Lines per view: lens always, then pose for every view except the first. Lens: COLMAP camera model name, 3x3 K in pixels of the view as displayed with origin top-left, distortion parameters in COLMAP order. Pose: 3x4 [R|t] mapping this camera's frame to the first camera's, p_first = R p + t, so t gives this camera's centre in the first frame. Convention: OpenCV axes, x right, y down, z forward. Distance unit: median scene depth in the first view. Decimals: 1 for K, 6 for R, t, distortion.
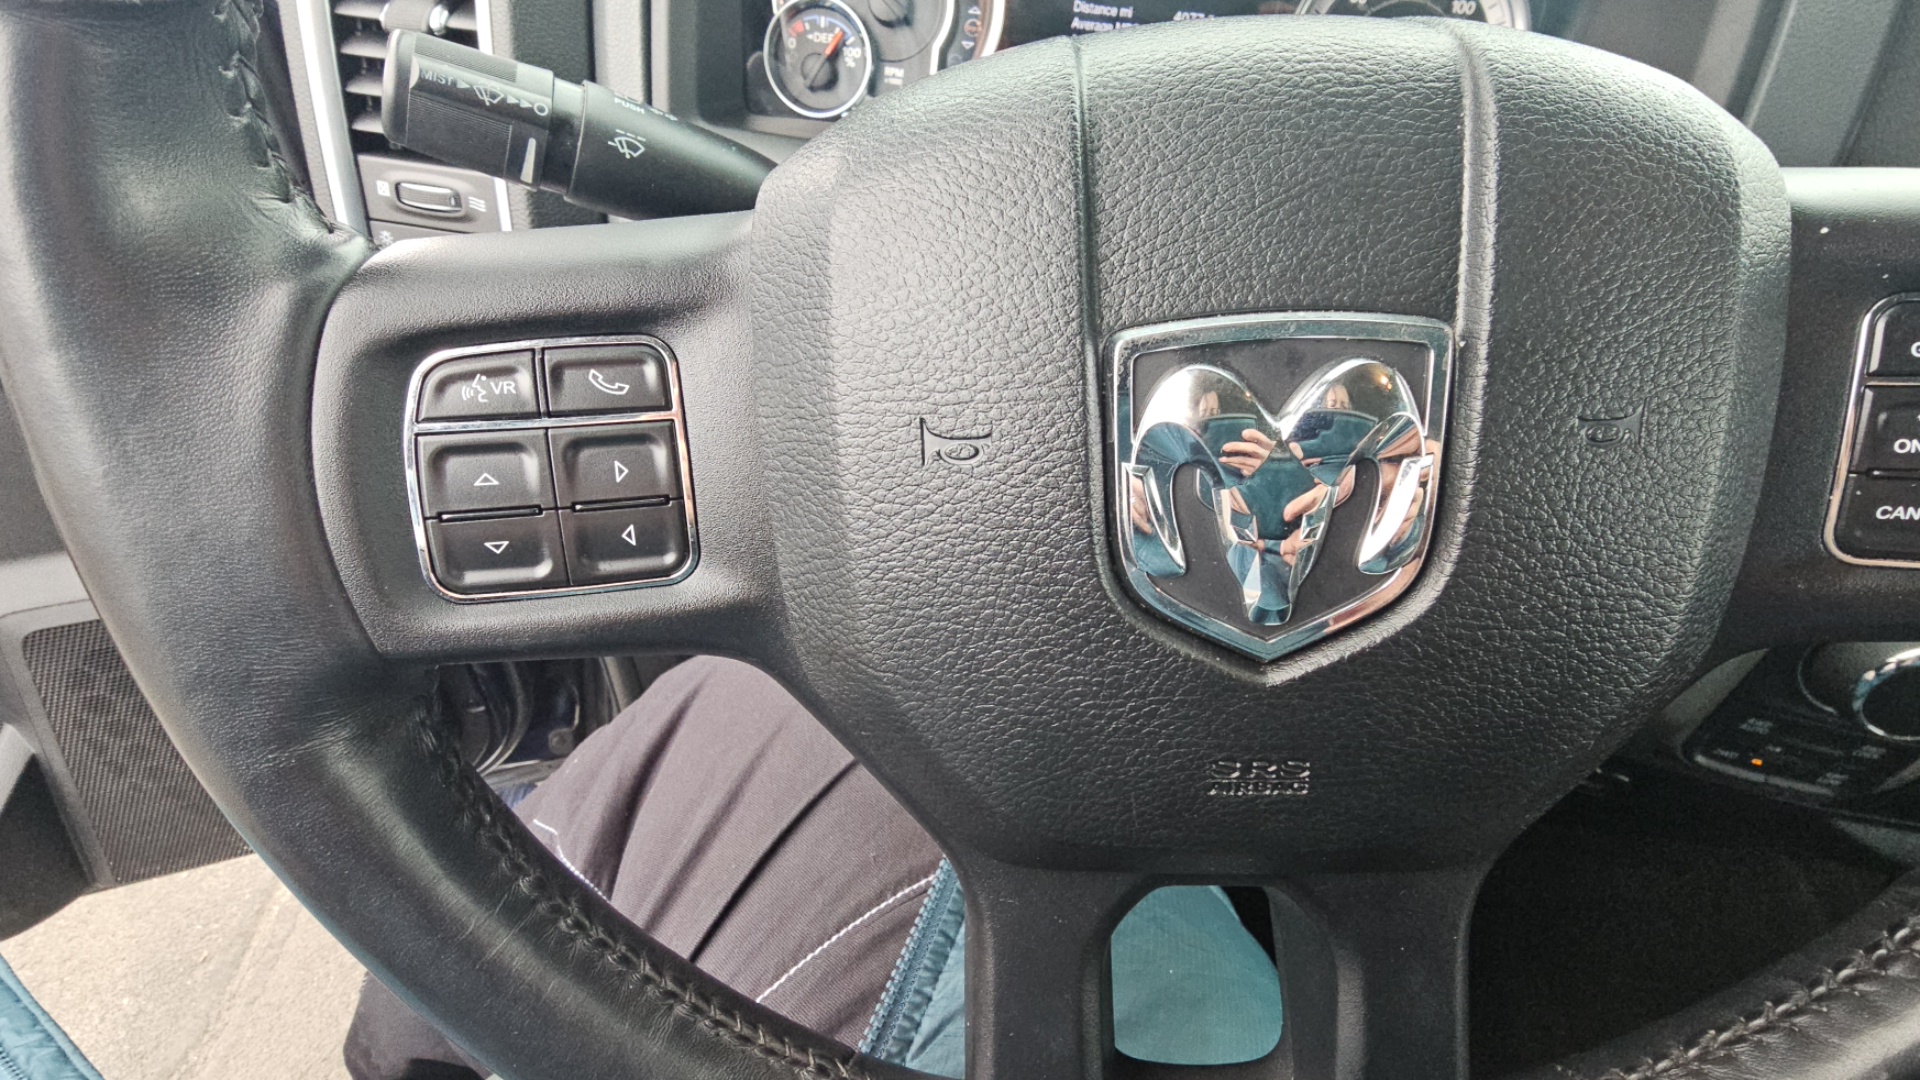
lens RADIAL K [[854.4, 0, 979.1], [0, 854.4, 546.5], [0, 0, 1]] dist [0.008145, -0.006284]
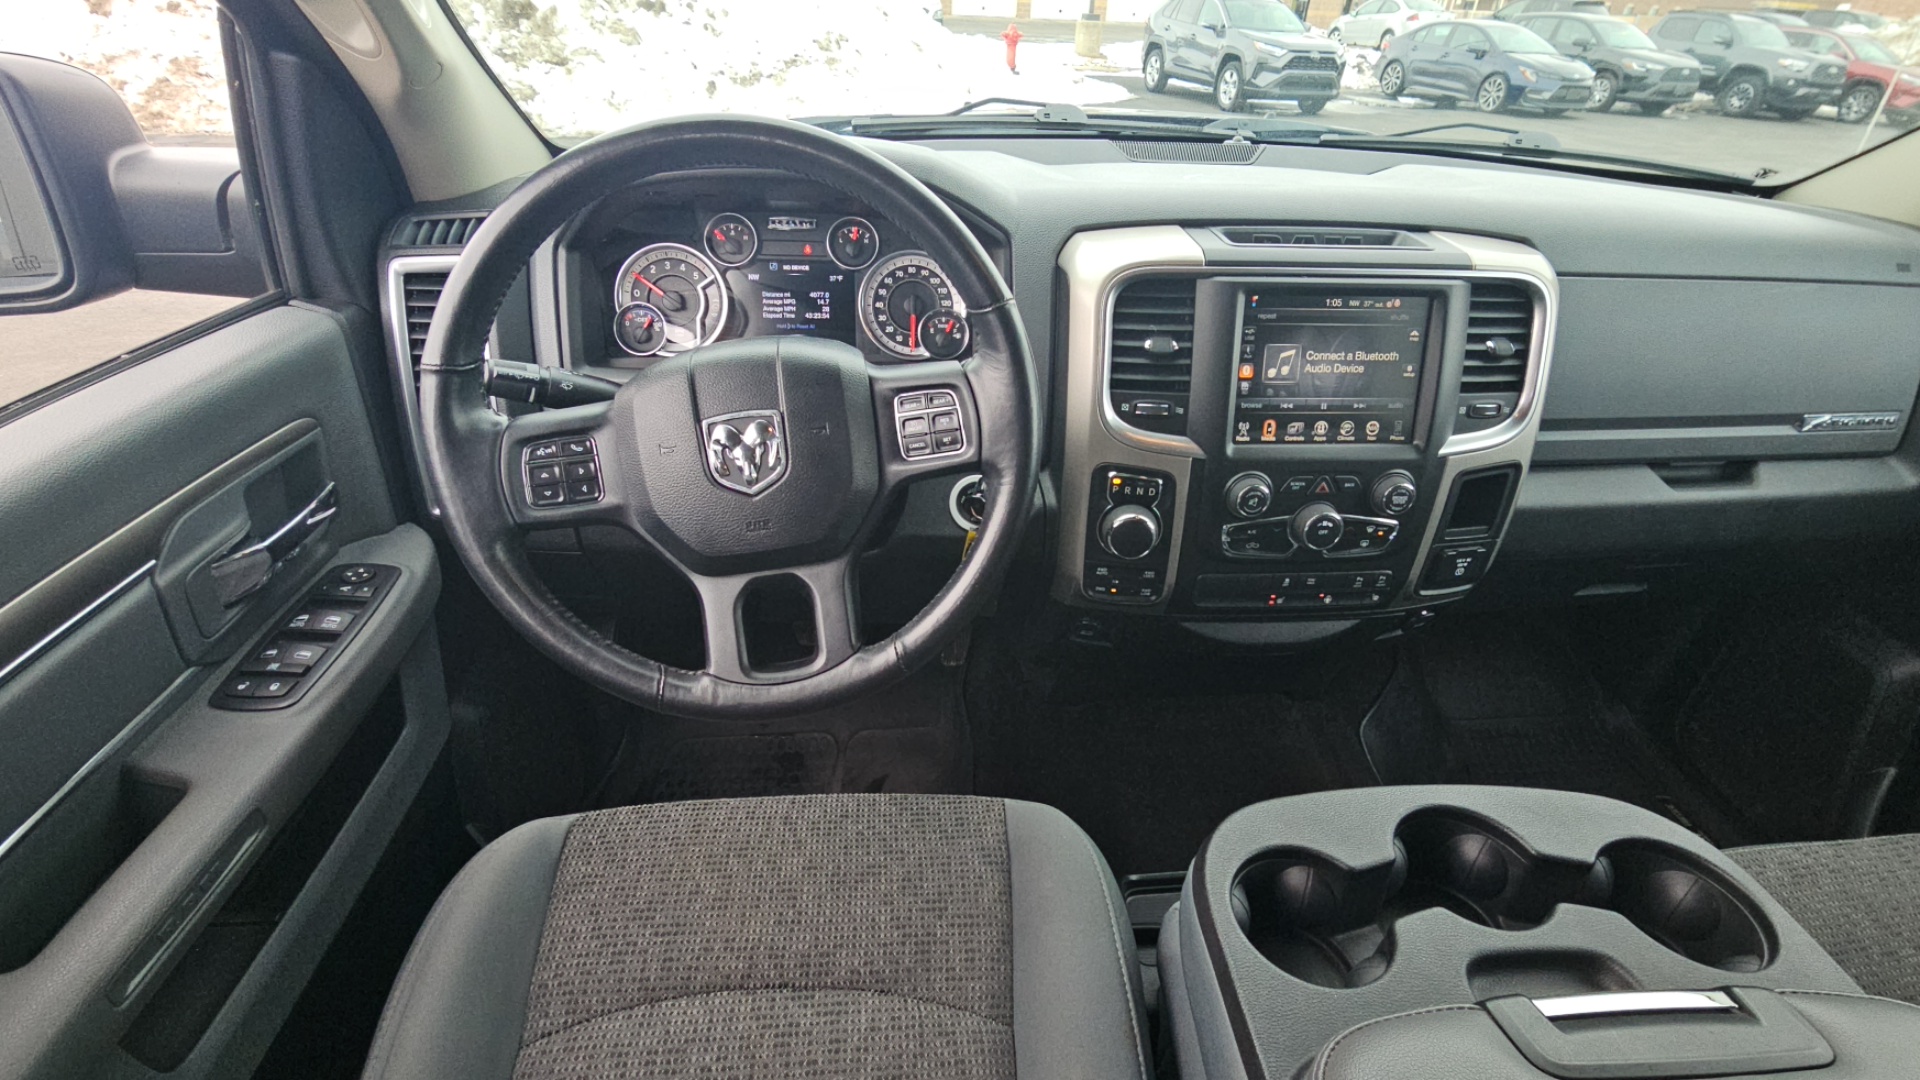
lens RADIAL K [[857.1, 0, 982.4], [0, 857.1, 546.1], [0, 0, 1]] dist [0.005985, -0.003752]
pose [[0.982304, -0.133155, 0.131715, 0.570324], [0.153217, 0.975766, -0.156224, 0.805667], [-0.107721, 0.173641, 0.978900, -2.100806]]
